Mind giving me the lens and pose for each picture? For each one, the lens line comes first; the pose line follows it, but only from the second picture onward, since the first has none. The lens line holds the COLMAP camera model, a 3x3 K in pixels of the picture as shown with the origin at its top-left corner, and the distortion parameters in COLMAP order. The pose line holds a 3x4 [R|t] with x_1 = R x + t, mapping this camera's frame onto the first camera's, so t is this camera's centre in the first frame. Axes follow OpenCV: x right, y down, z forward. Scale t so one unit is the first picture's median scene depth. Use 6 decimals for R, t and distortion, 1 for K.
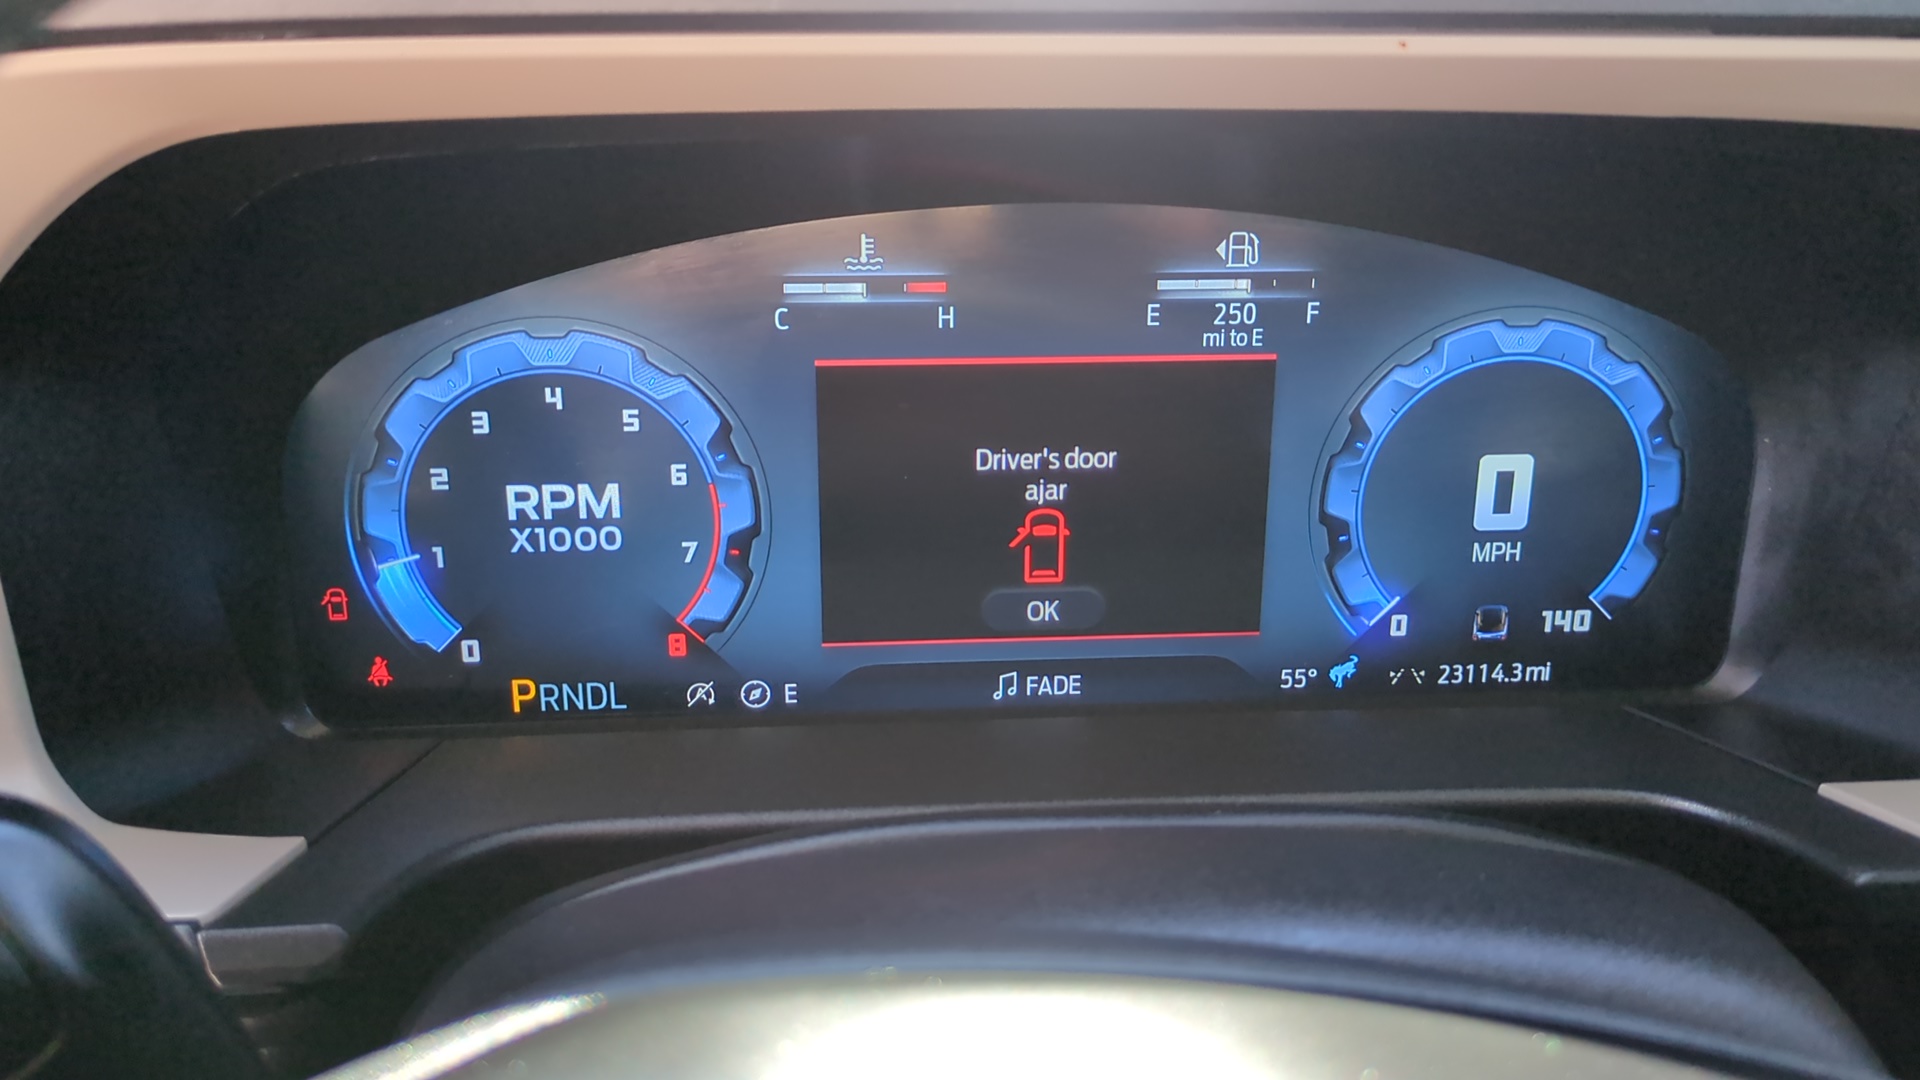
lens RADIAL K [[1650.7, 0, 971.1], [0, 1650.7, 538.6], [0, 0, 1]] dist [0.075746, -0.090923]
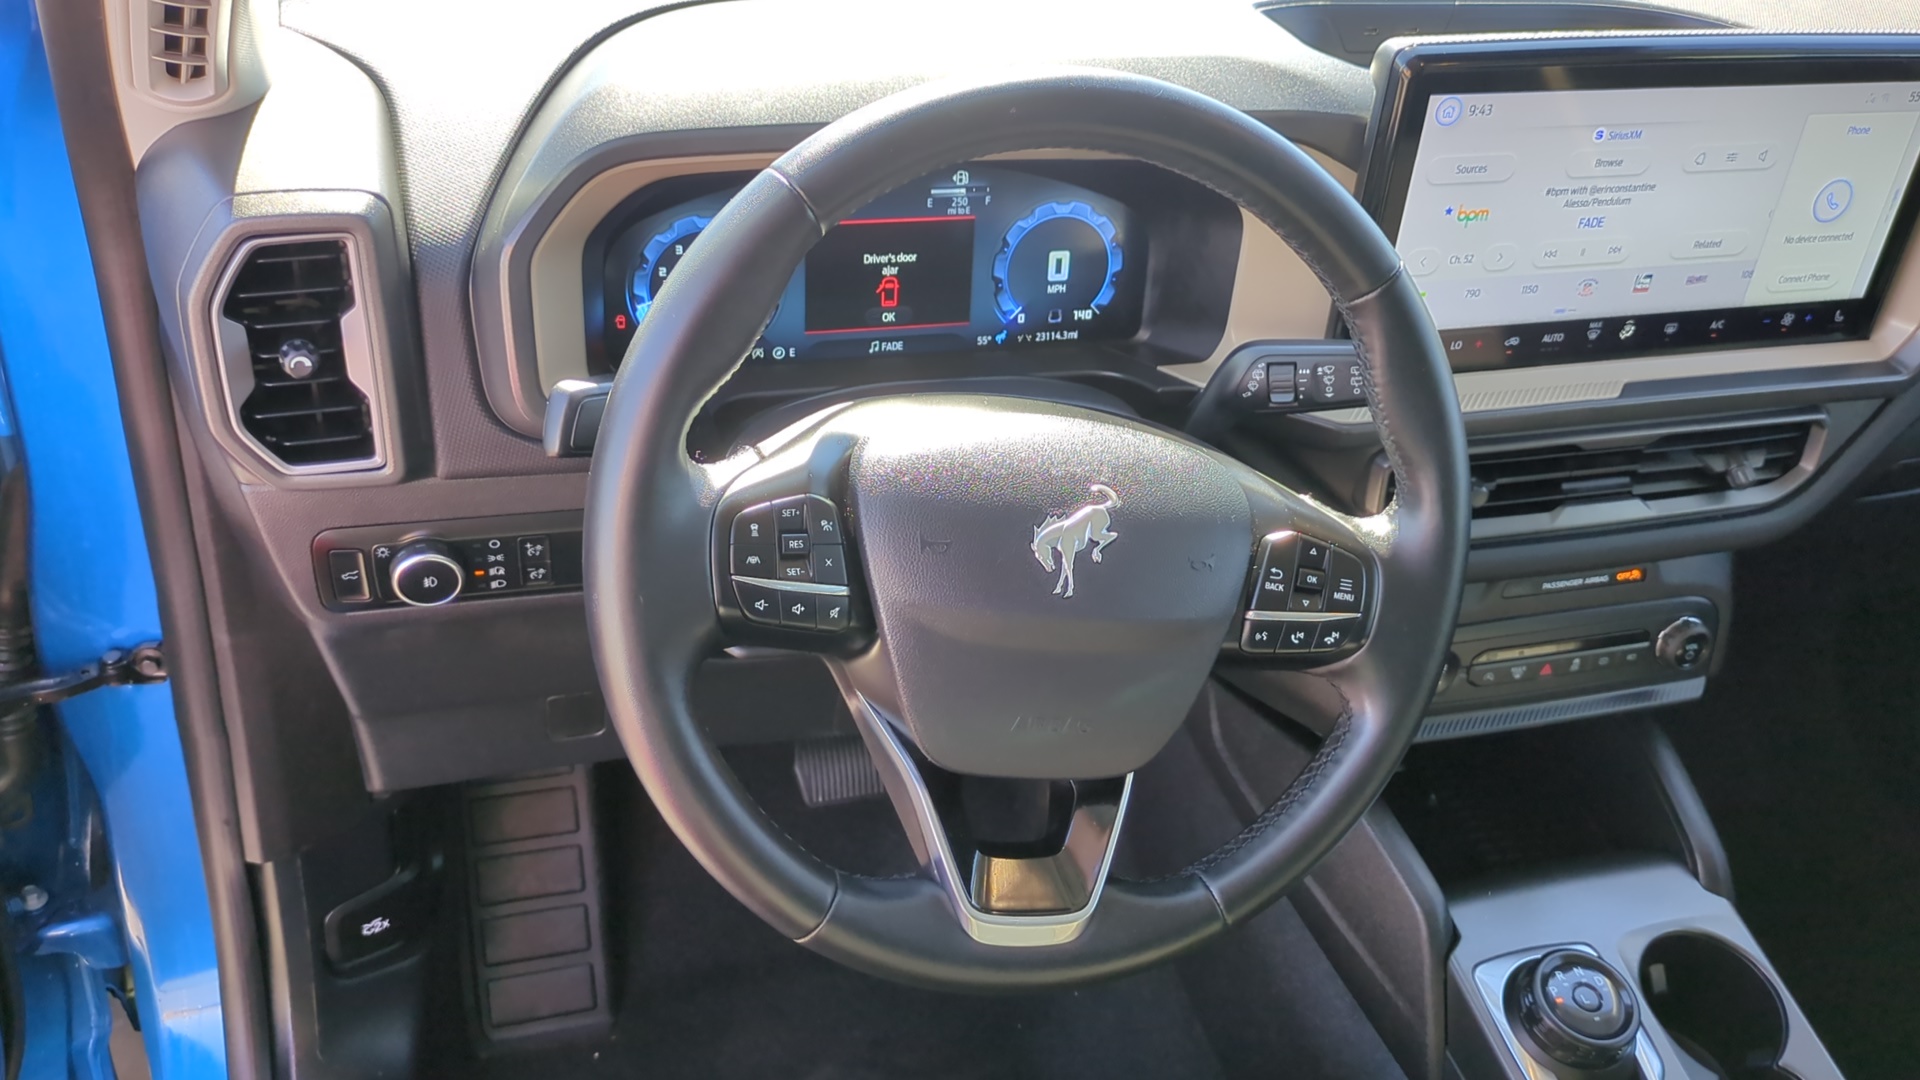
lens RADIAL K [[1650.7, 0, 967.5], [0, 1650.7, 540.9], [0, 0, 1]] dist [0.075746, -0.090923]
pose [[0.975815, -0.058875, 0.210520, -0.407476], [0.021639, 0.984334, 0.174979, -0.062260], [-0.217524, -0.166191, 0.961802, -1.599210]]
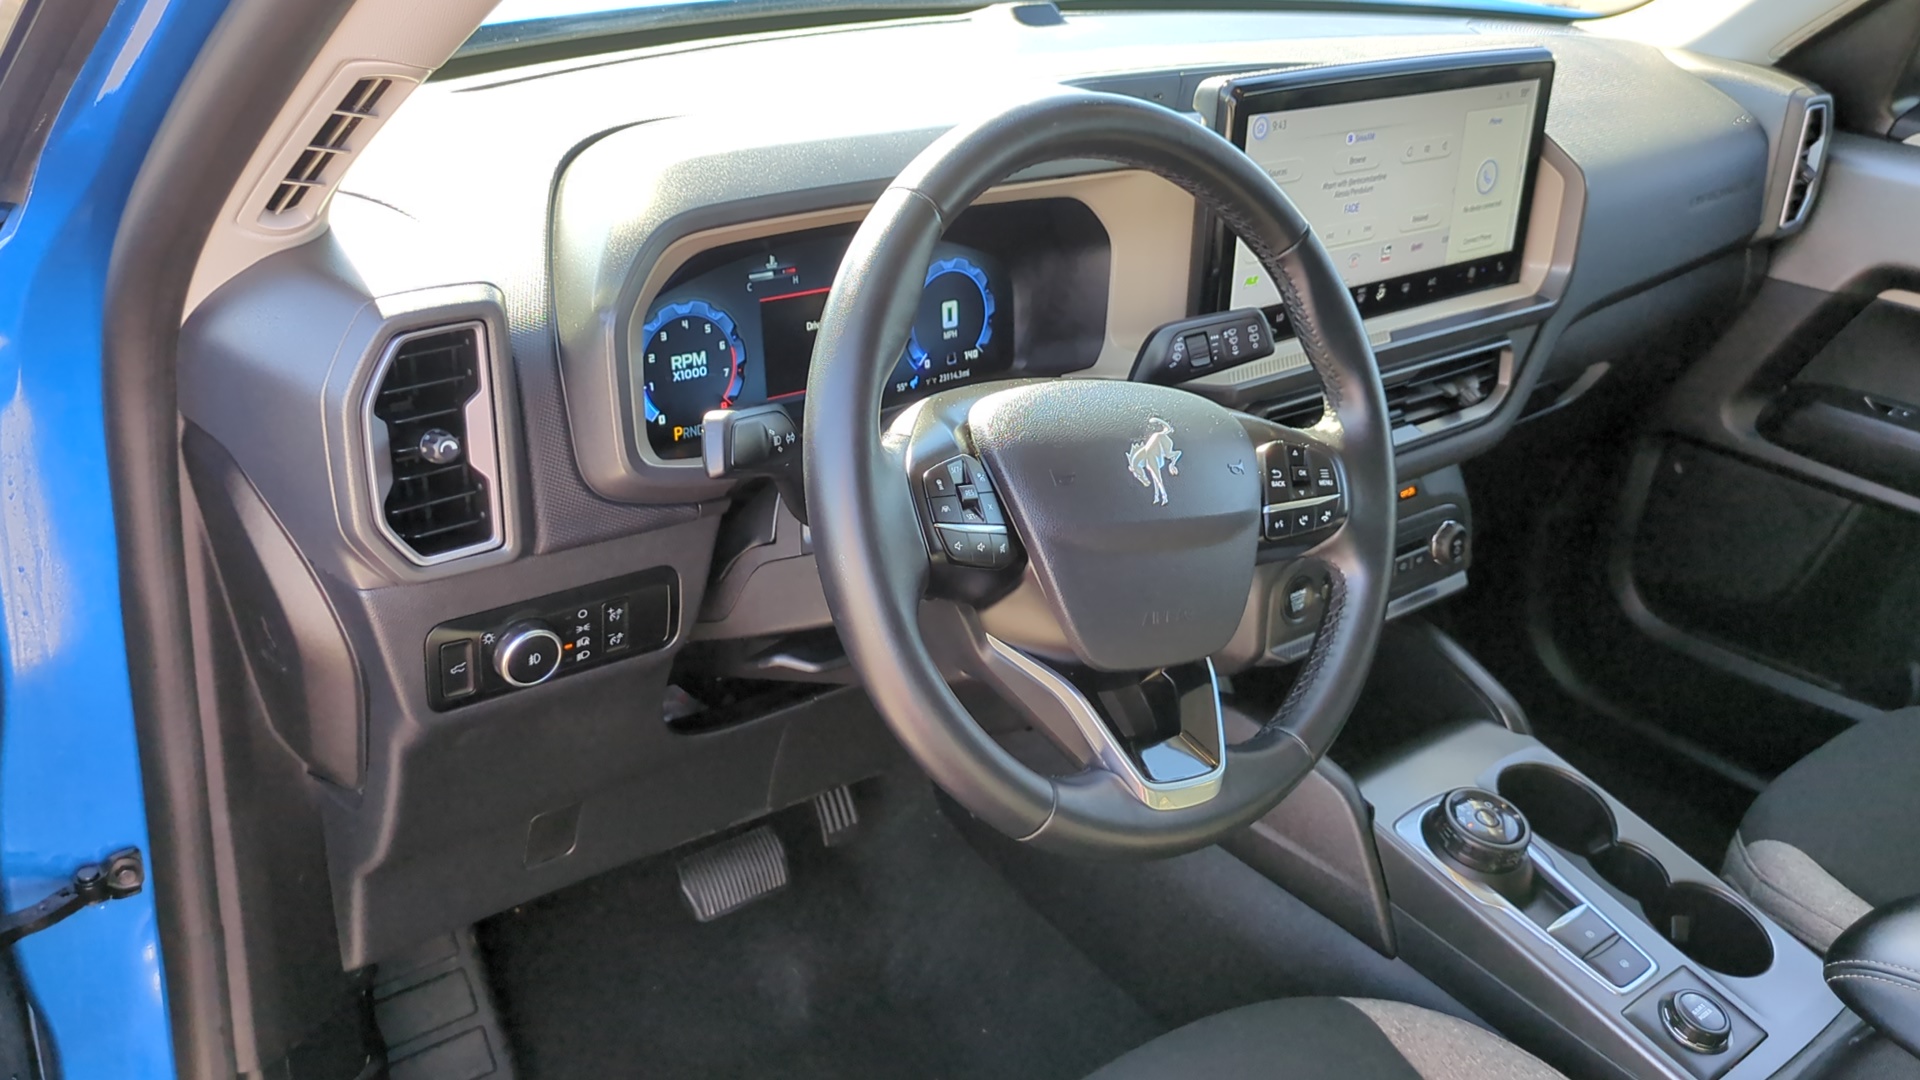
lens RADIAL K [[1650.7, 0, 961.0], [0, 1650.7, 532.0], [0, 0, 1]] dist [0.075746, -0.090923]
pose [[0.826515, -0.209259, 0.522573, -1.376920], [0.202379, 0.976728, 0.071031, 0.155455], [-0.525276, 0.047049, 0.849630, -1.630203]]
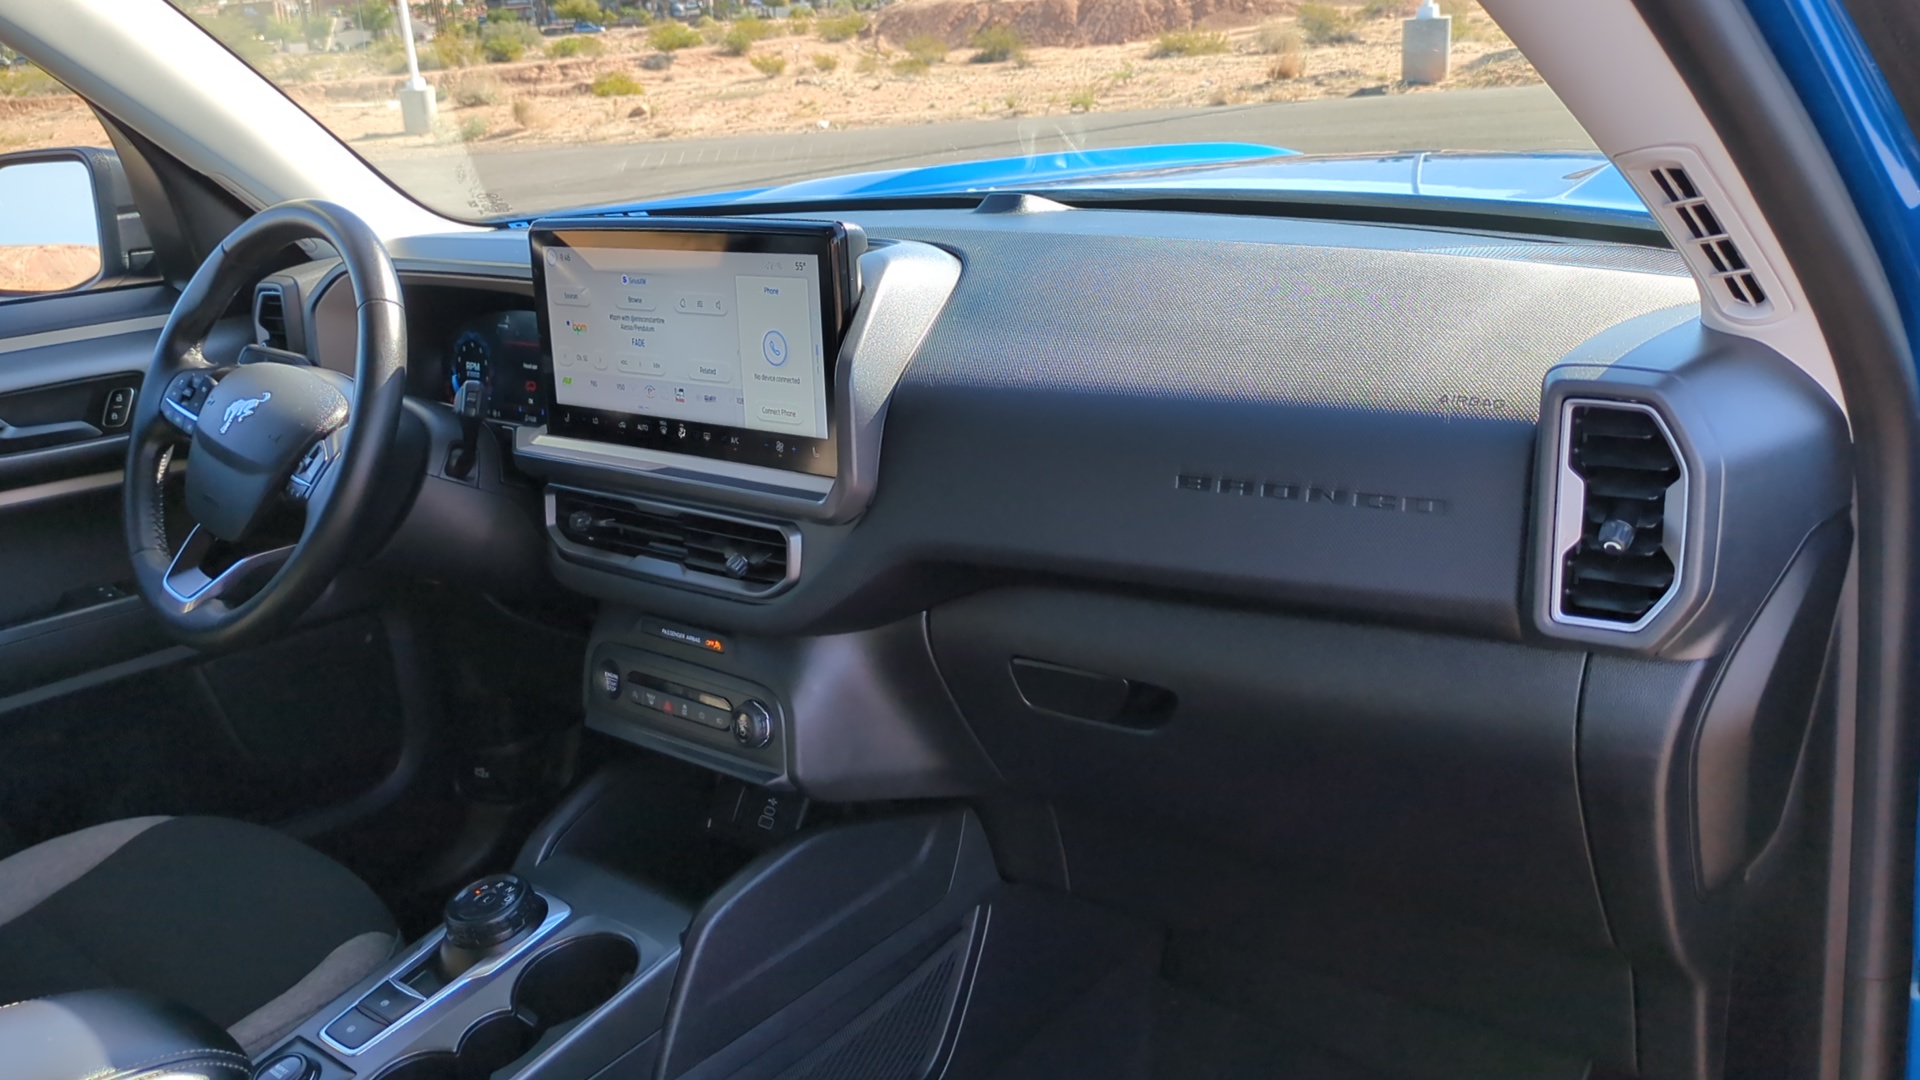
lens RADIAL K [[1650.7, 0, 888.9], [0, 1650.7, 528.4], [0, 0, 1]] dist [0.075746, -0.090923]
pose [[0.660124, 0.137062, -0.738546, 4.118982], [-0.249772, 0.967317, -0.043732, 0.338165], [0.708414, 0.213337, 0.672783, -1.285939]]
